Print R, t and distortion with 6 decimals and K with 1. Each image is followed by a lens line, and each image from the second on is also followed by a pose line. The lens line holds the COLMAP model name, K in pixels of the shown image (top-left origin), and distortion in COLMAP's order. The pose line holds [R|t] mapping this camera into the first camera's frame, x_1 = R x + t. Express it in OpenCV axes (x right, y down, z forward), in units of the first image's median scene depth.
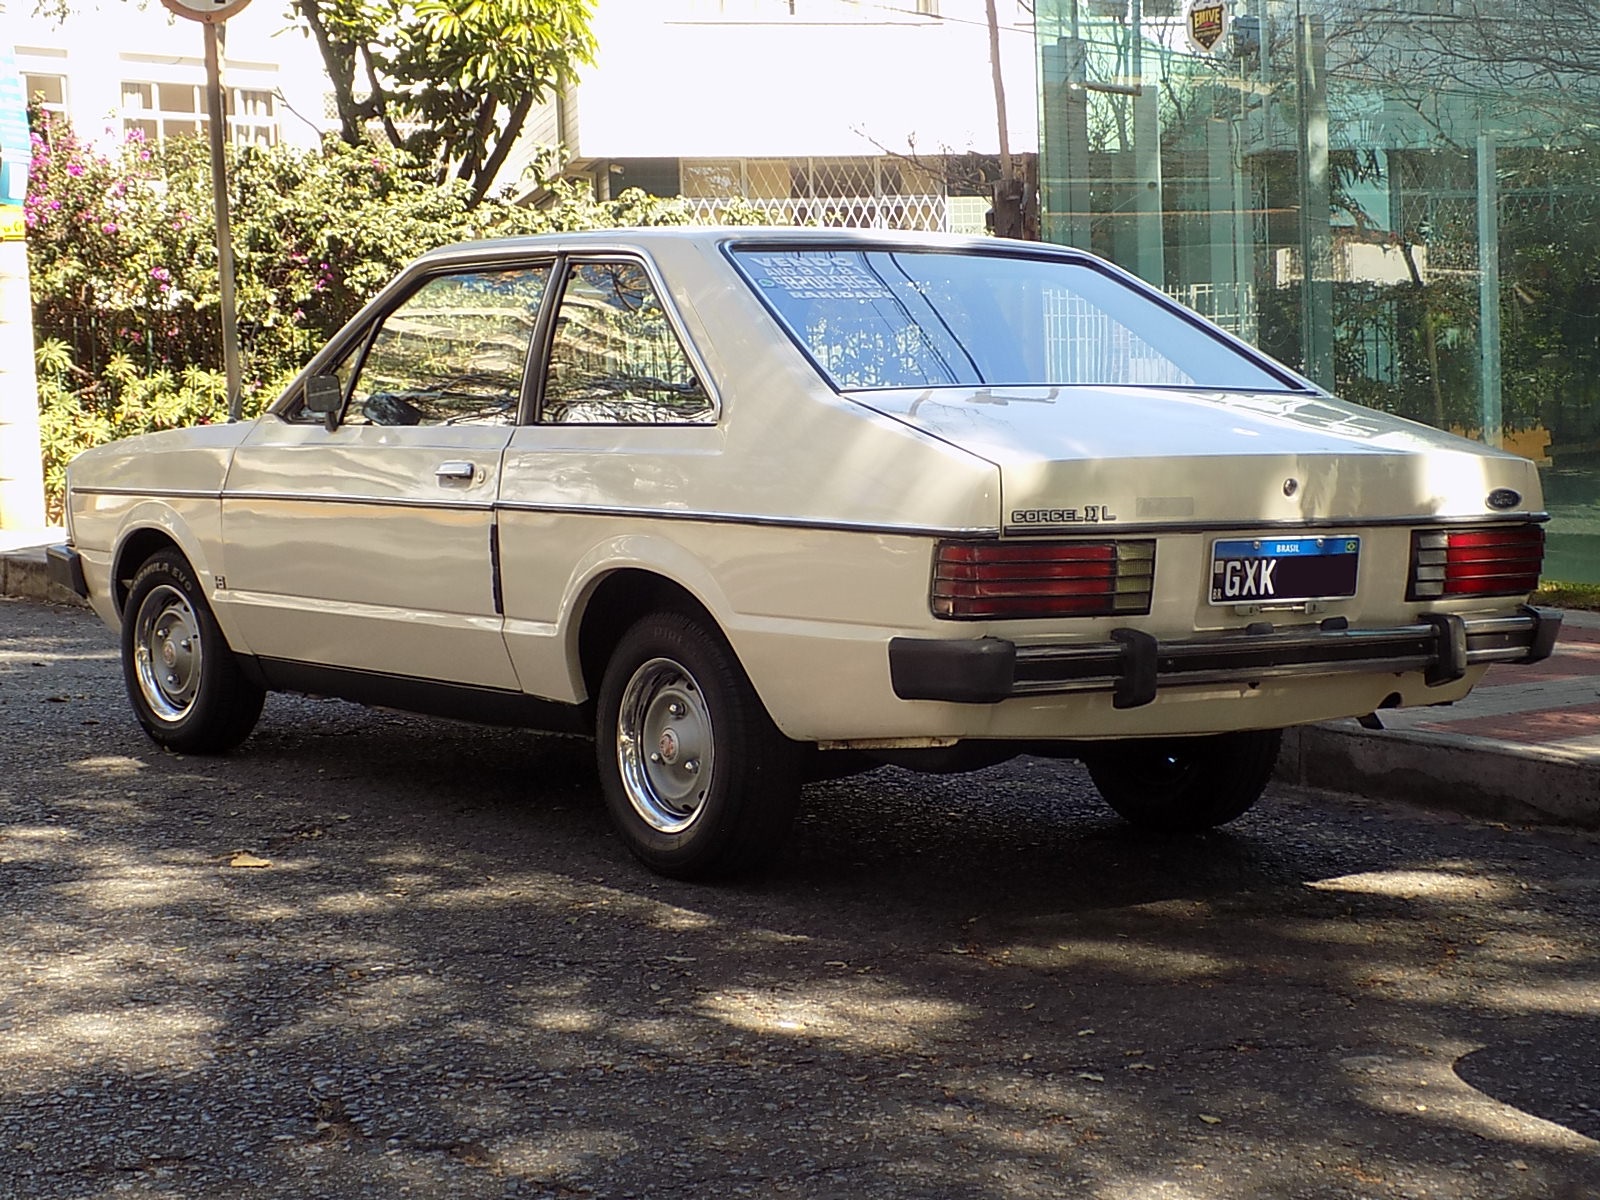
lens RADIAL K [[3005.6, 0, 800.0], [0, 3005.6, 600.0], [0, 0, 1]] dist [-0.017277, -0.016815]
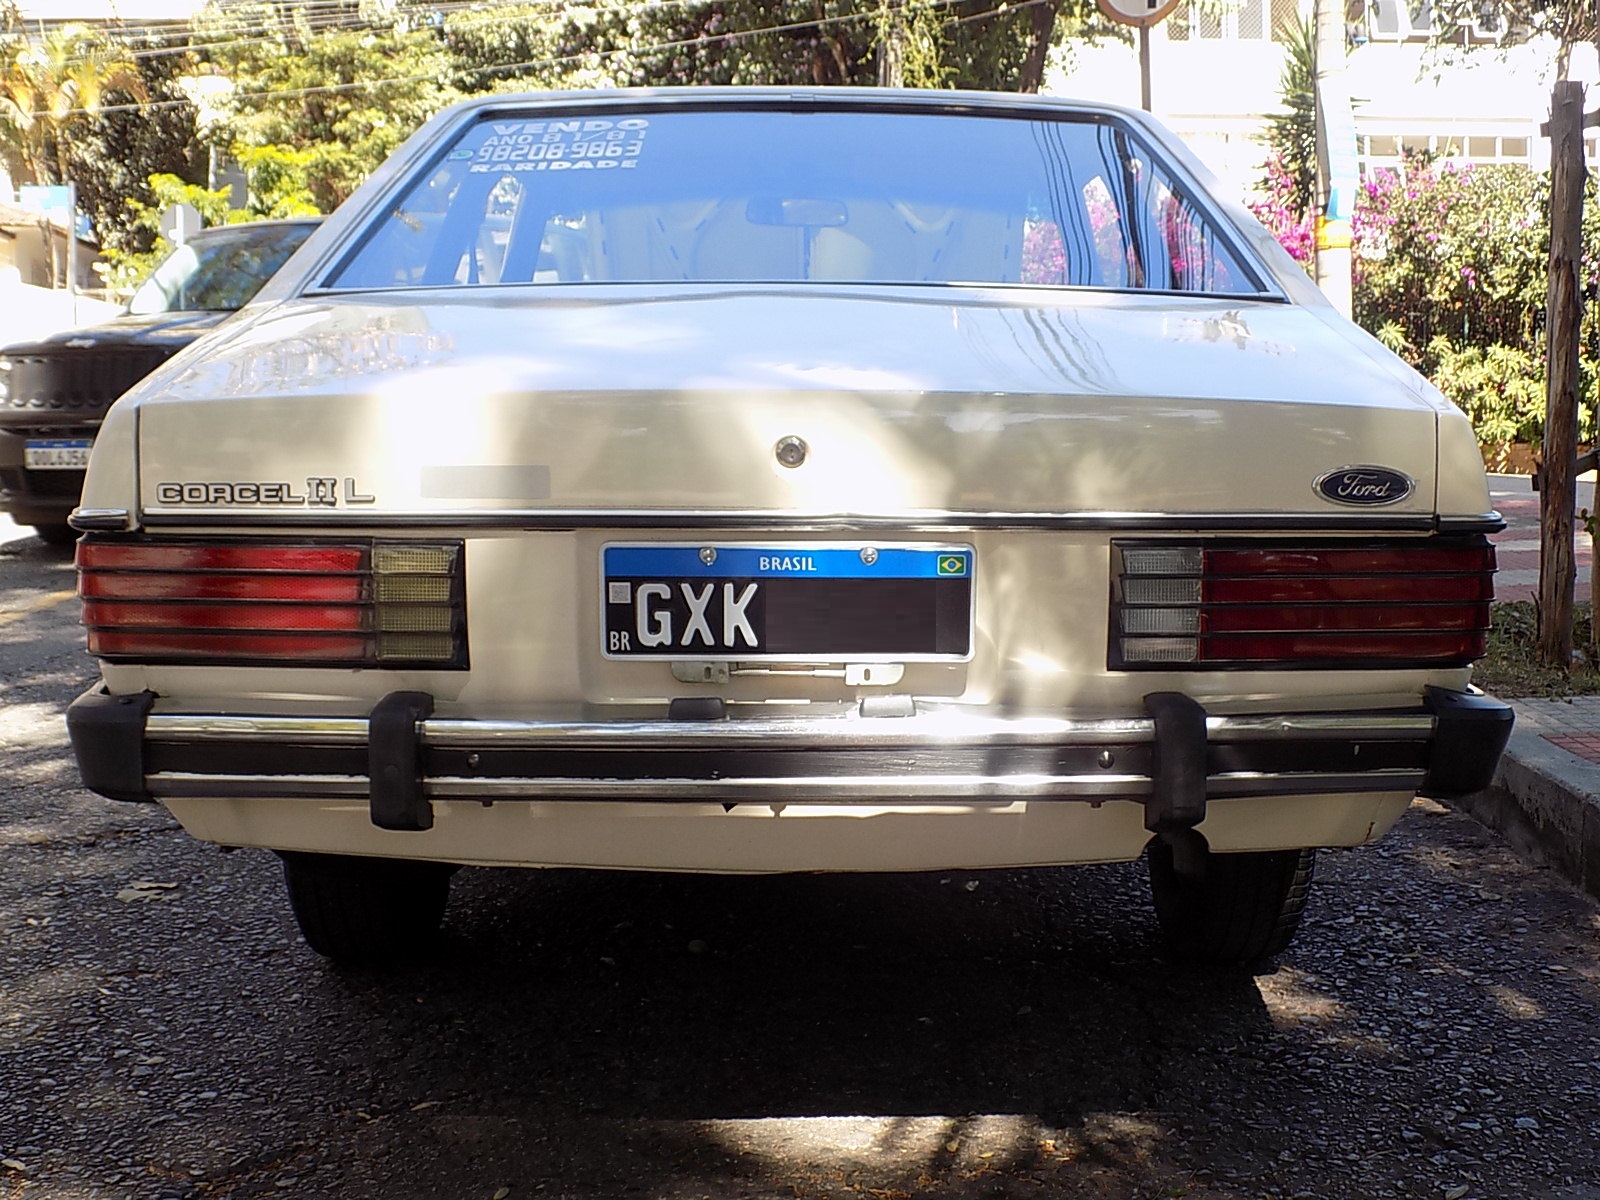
lens RADIAL K [[2085.9, 0, 800.0], [0, 2085.9, 600.0], [0, 0, 1]] dist [-0.078413, 0.011647]
pose [[0.825979, 0.062235, -0.560255, 0.373045], [-0.038617, 0.997799, 0.053906, -0.030897], [0.562377, -0.022890, 0.826564, 0.677952]]
